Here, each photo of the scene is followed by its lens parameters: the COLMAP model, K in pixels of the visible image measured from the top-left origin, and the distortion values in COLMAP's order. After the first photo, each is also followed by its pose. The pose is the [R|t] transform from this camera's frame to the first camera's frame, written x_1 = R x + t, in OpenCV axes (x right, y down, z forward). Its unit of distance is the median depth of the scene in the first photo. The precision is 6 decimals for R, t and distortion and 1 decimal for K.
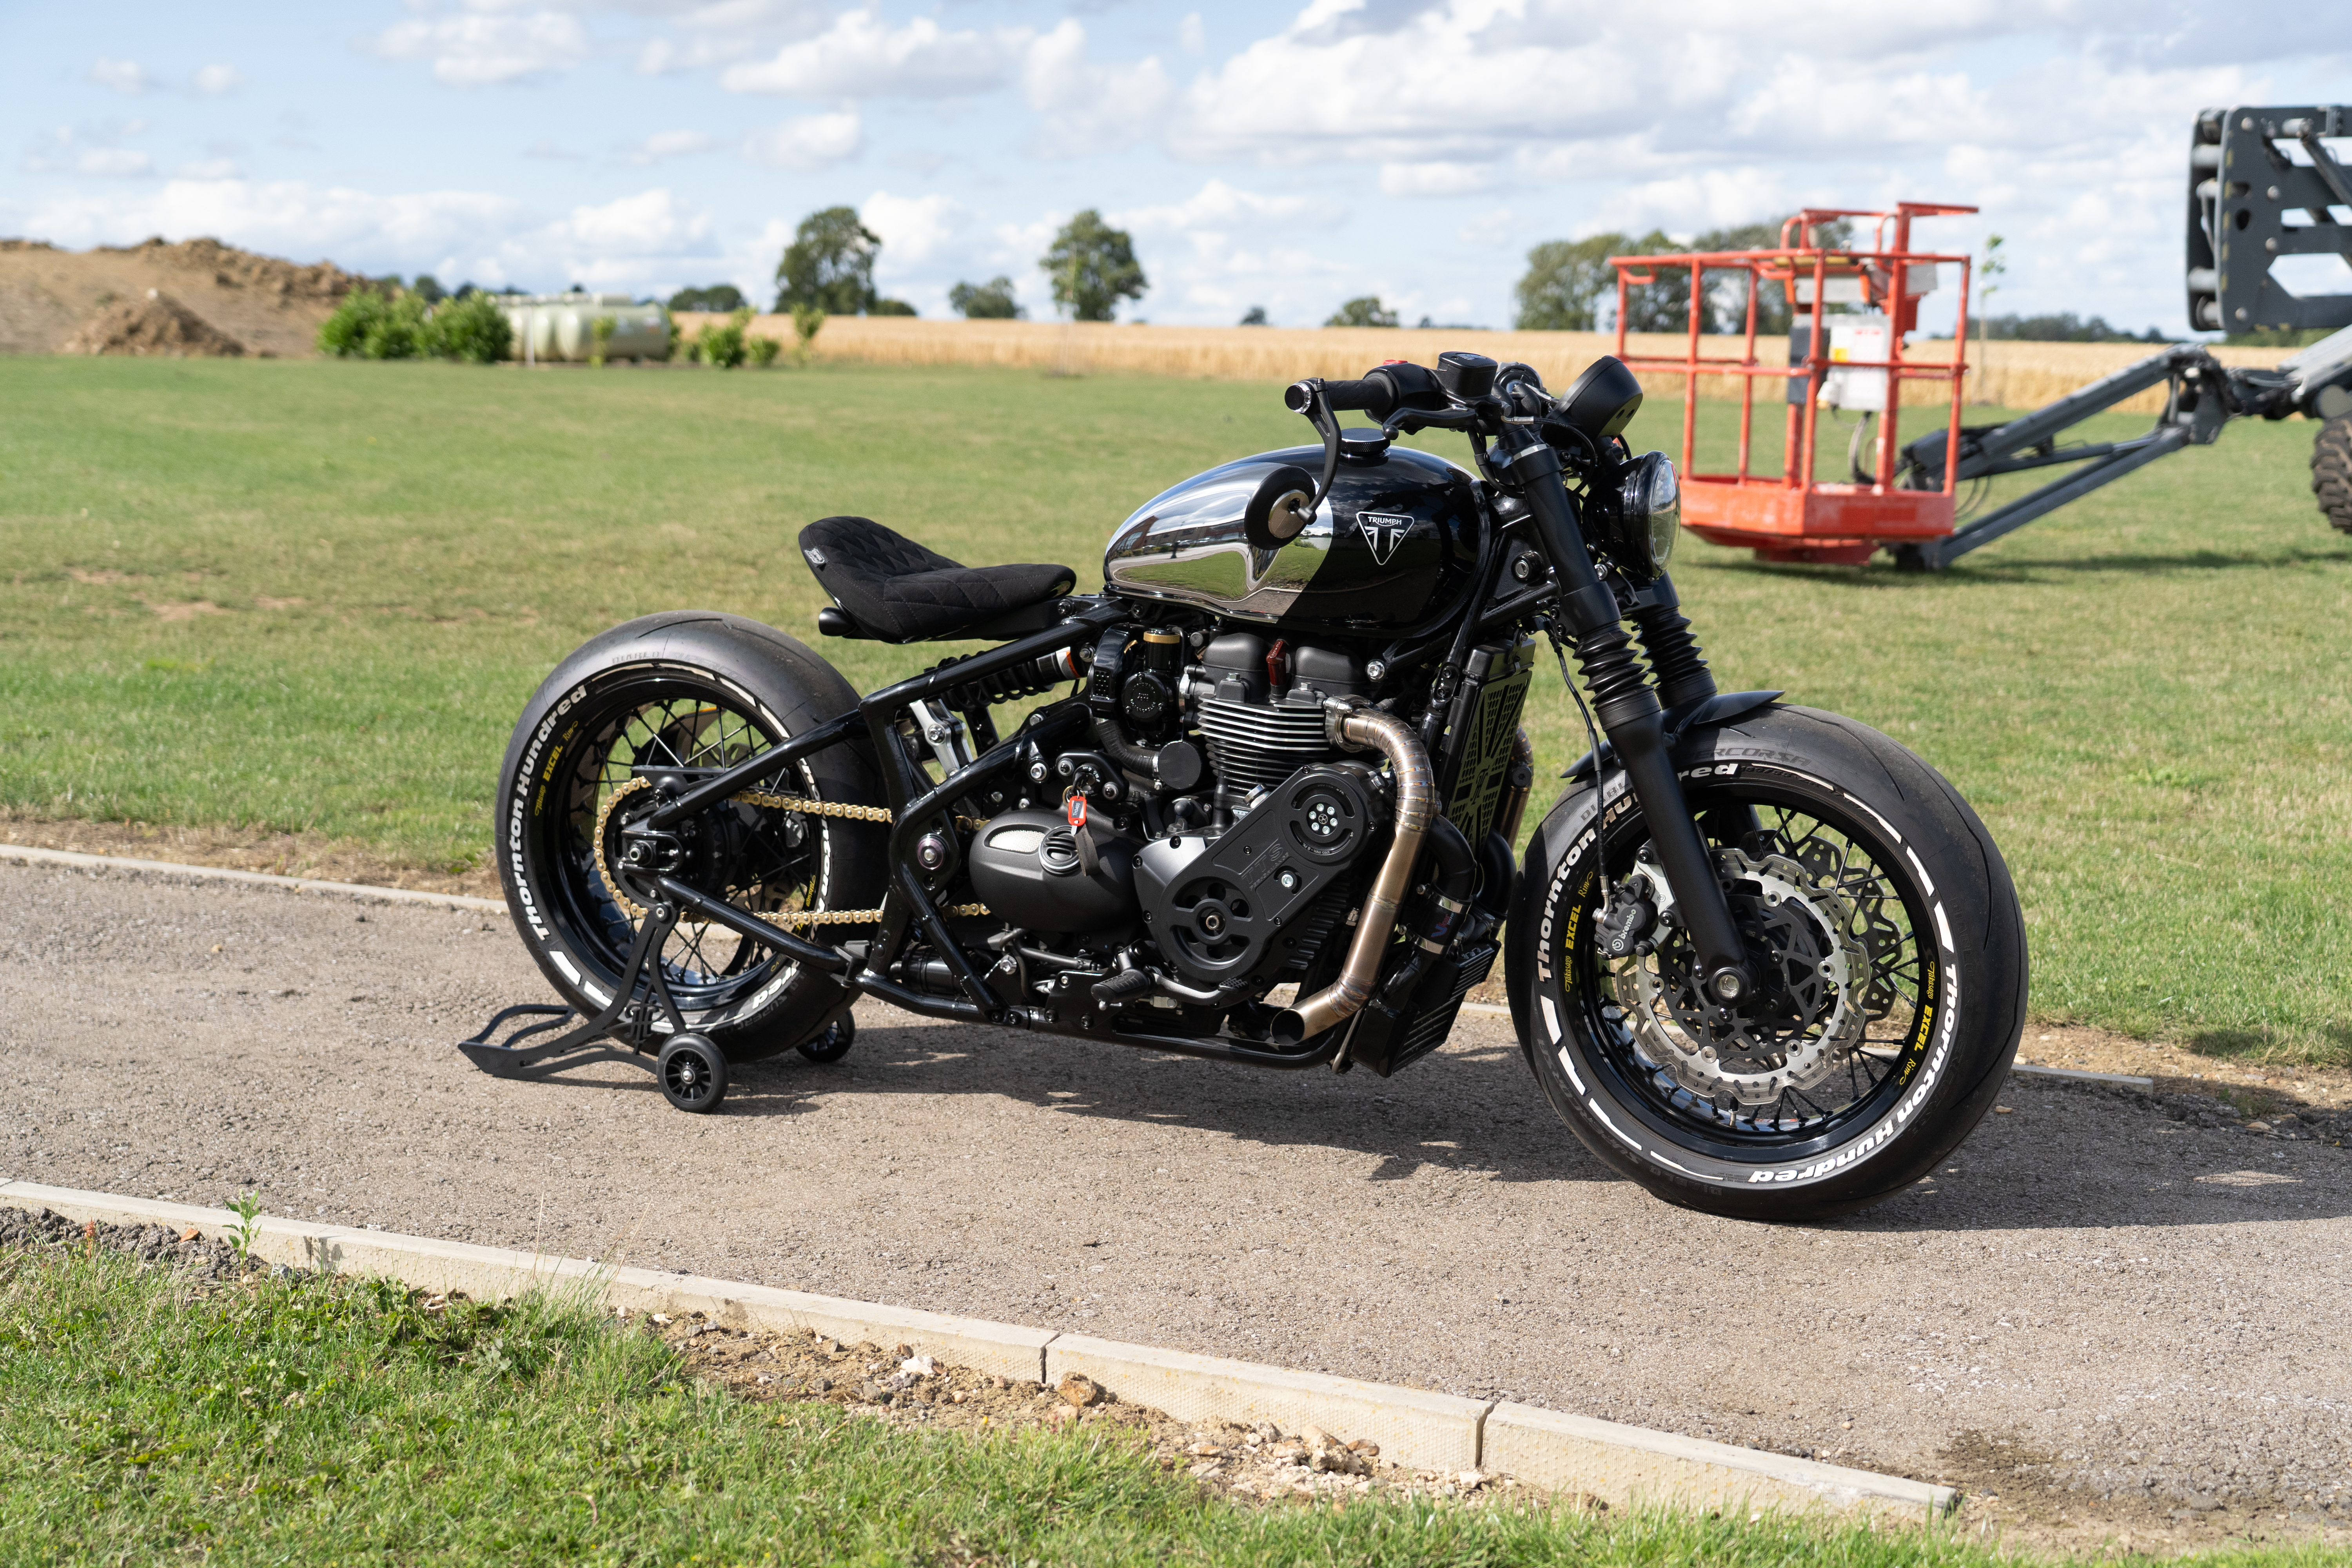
lens RADIAL K [[3246.2, 0, 1176.0], [0, 3246.2, 784.0], [0, 0, 1]] dist [0.012048, 0.023797]
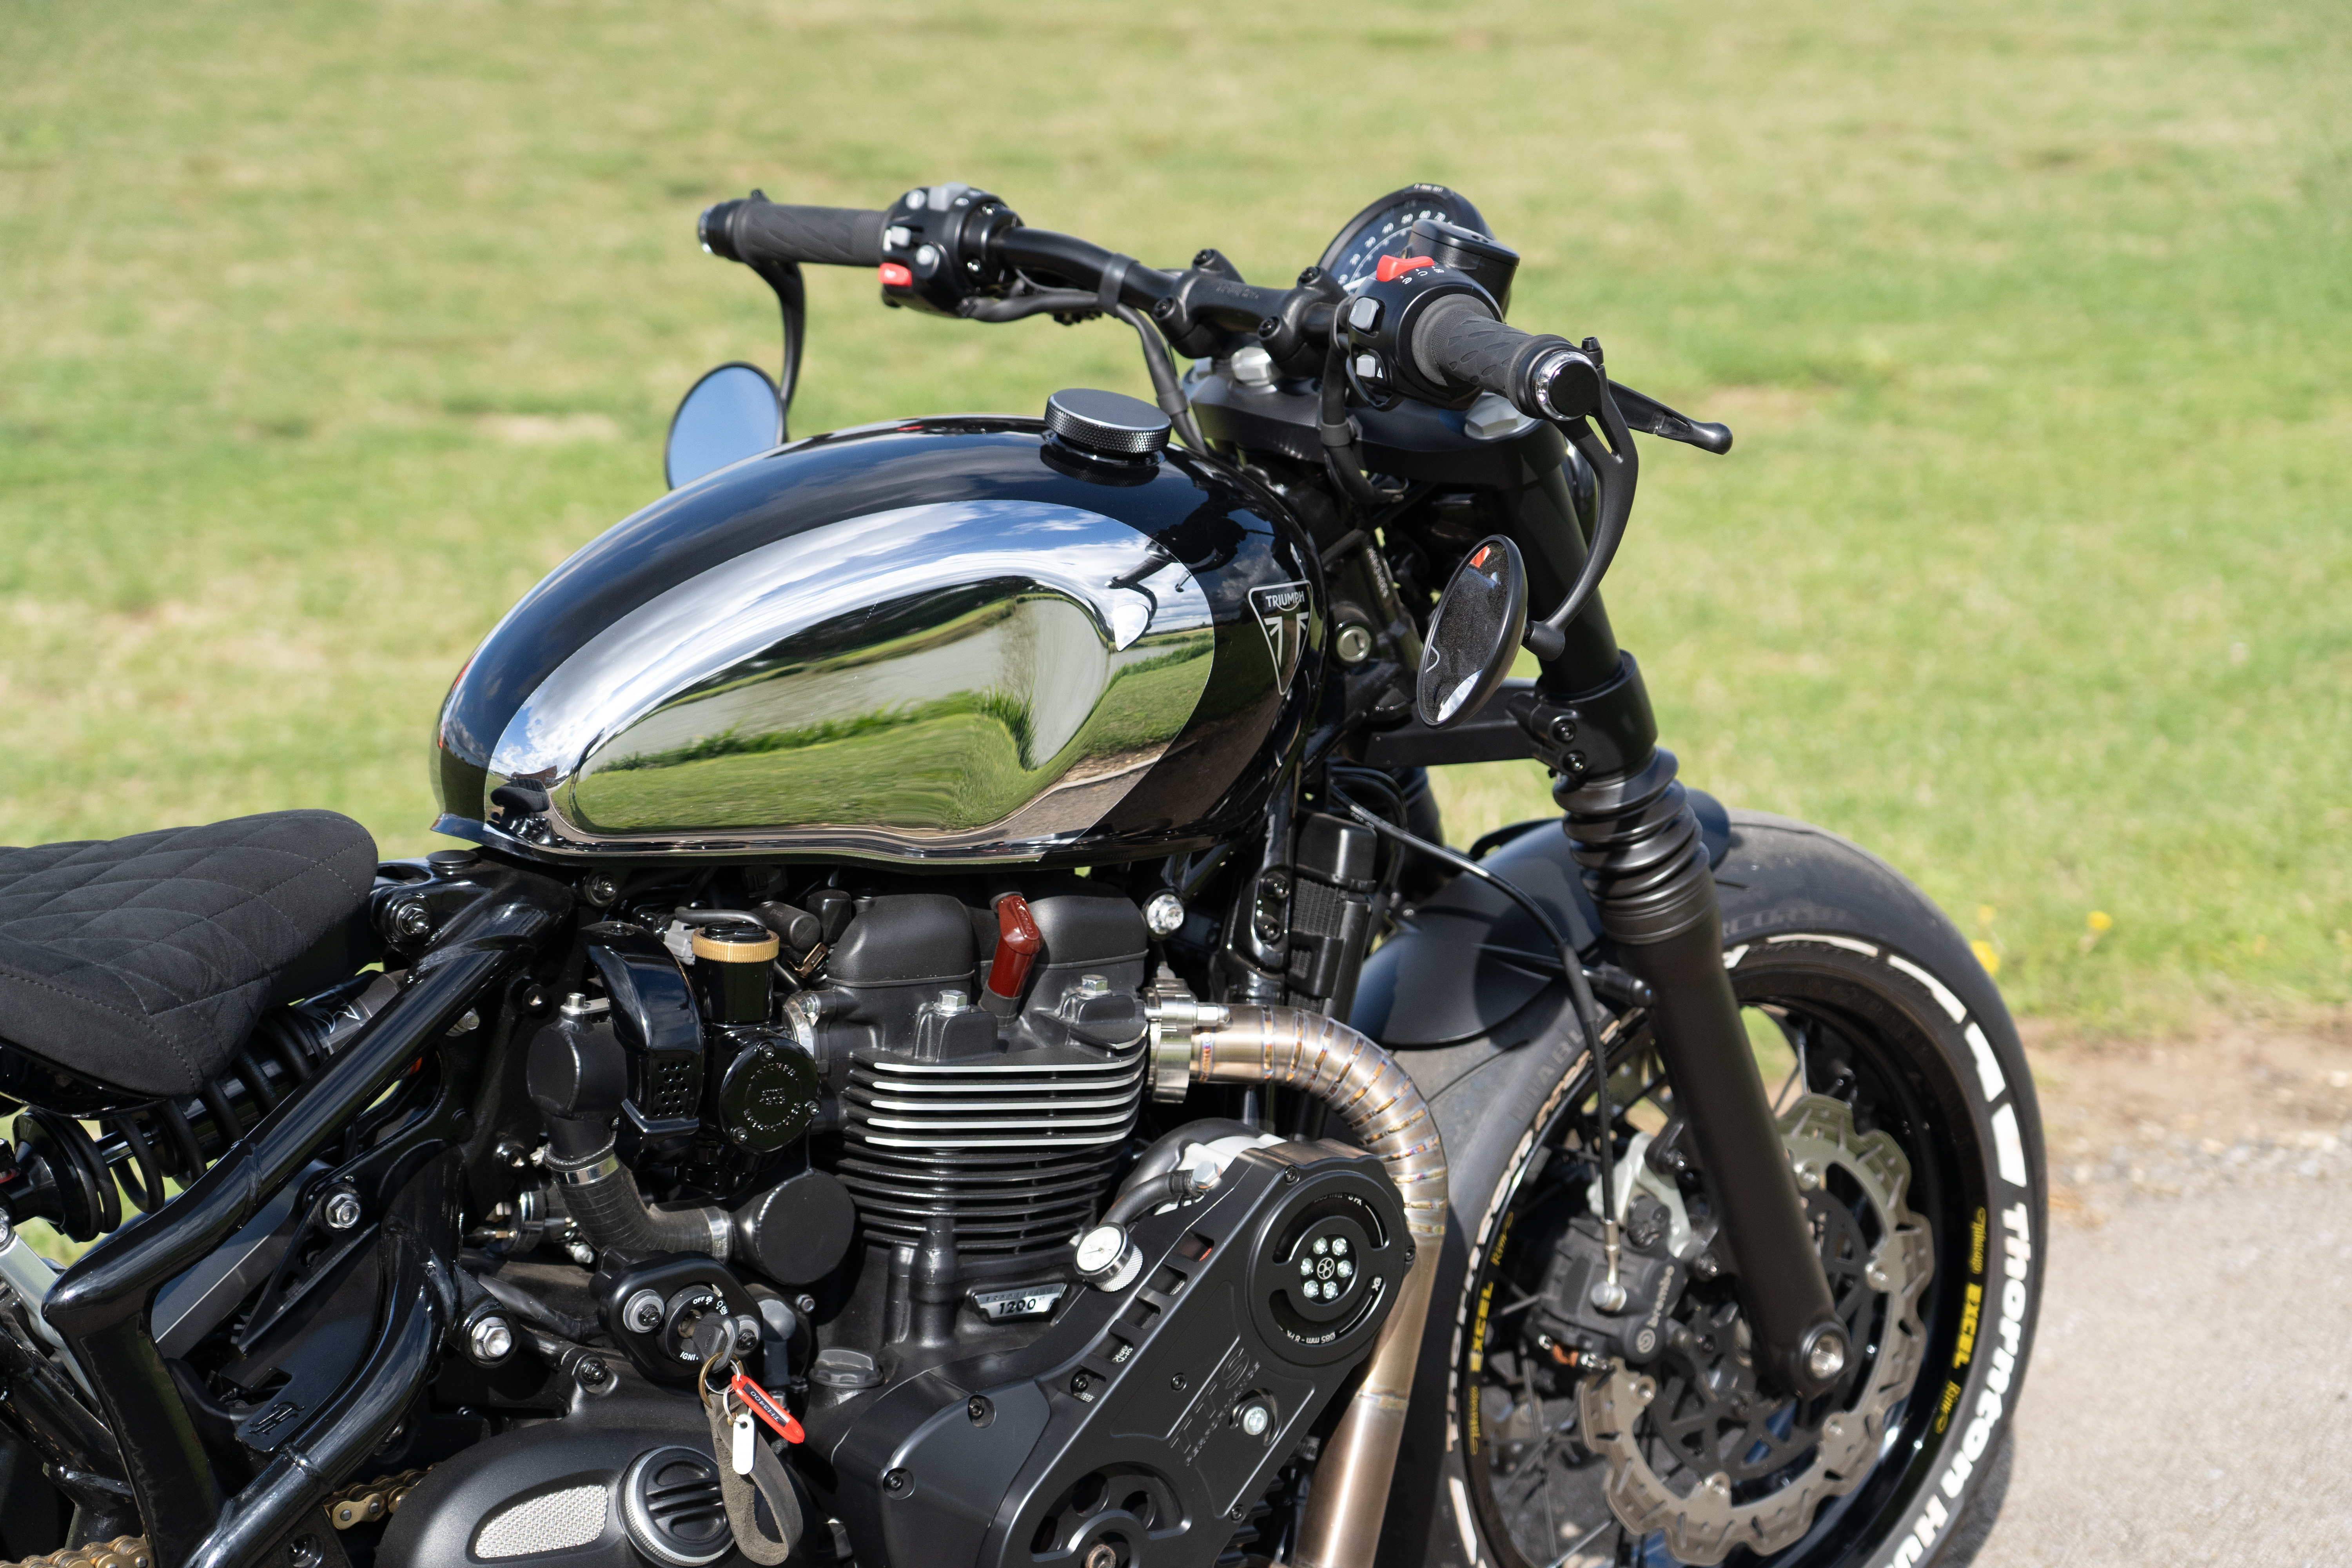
lens RADIAL K [[4967.1, 0, 1176.0], [0, 4967.1, 784.0], [0, 0, 1]] dist [0.028854, 0.167561]
pose [[0.480342, -0.203572, 0.853130, -0.527384], [0.112808, 0.978952, 0.170081, -0.170701], [-0.869797, 0.014543, 0.493196, 0.648701]]
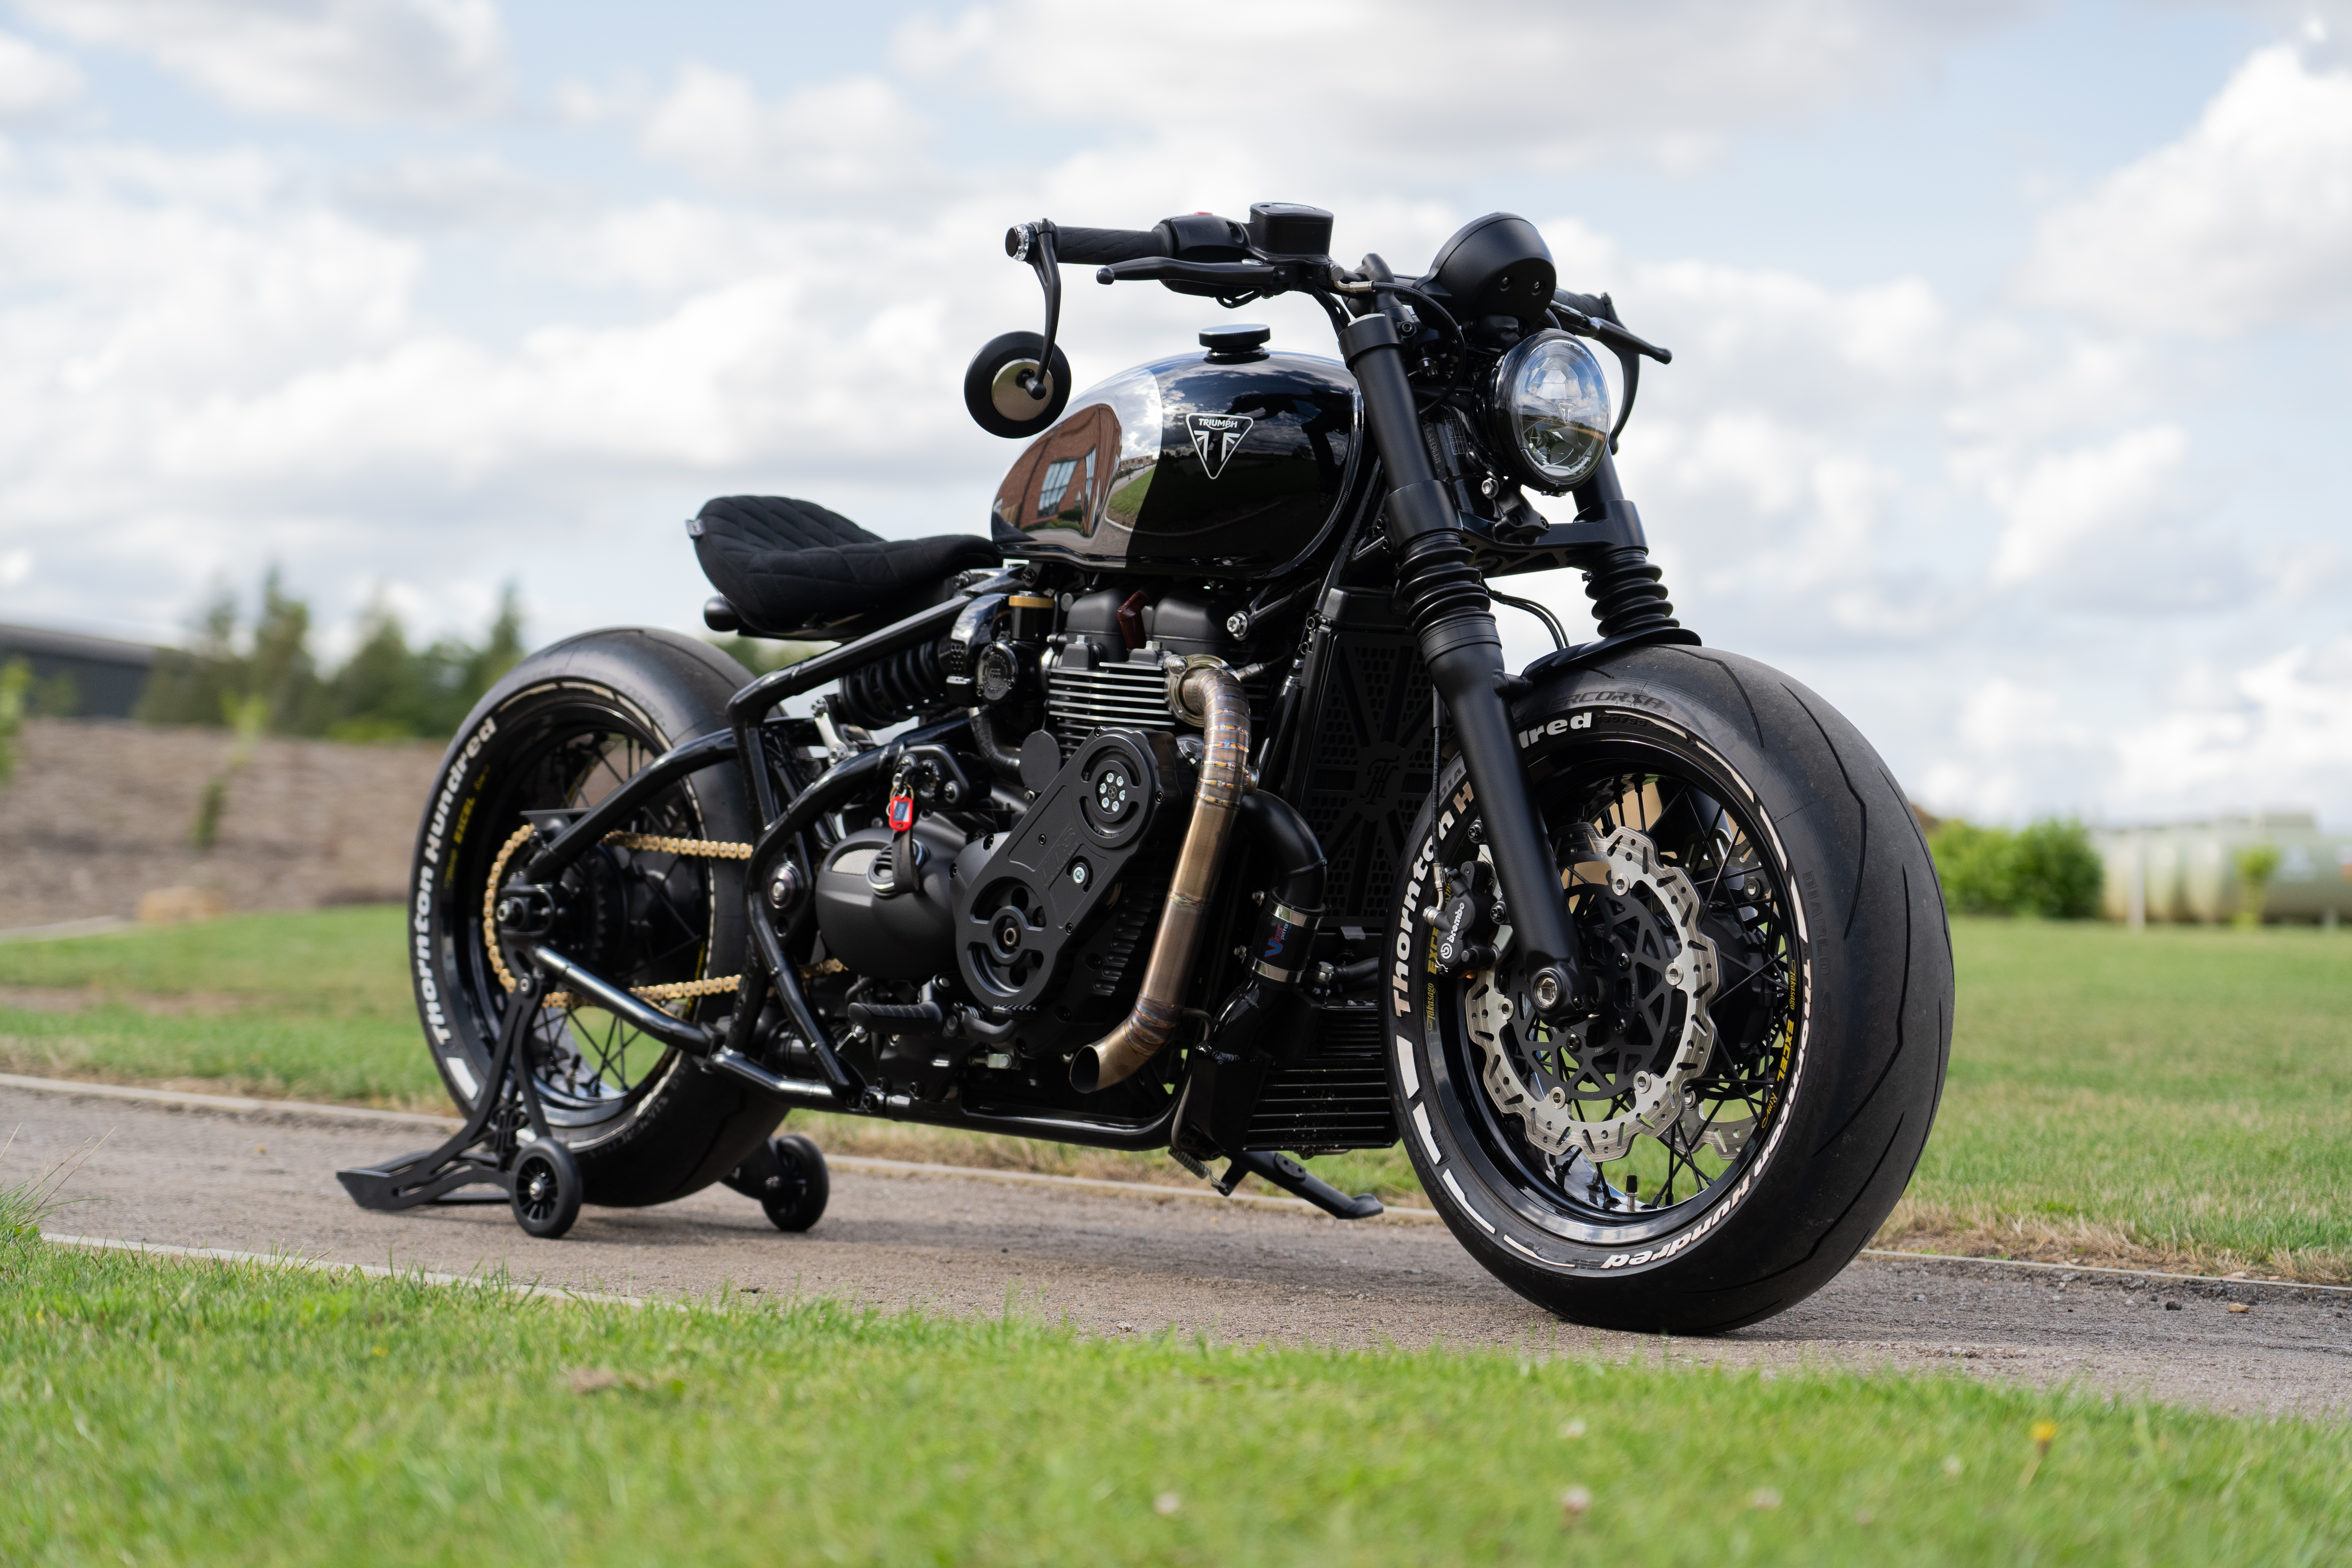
lens RADIAL K [[5960.7, 0, 1176.0], [0, 5960.7, 784.0], [0, 0, 1]] dist [0.007331, -0.148799]
pose [[0.927212, 0.001401, -0.374535, 0.579899], [-0.062486, 0.986557, -0.151001, 0.218195], [0.369289, 0.163413, 0.914834, -0.306673]]
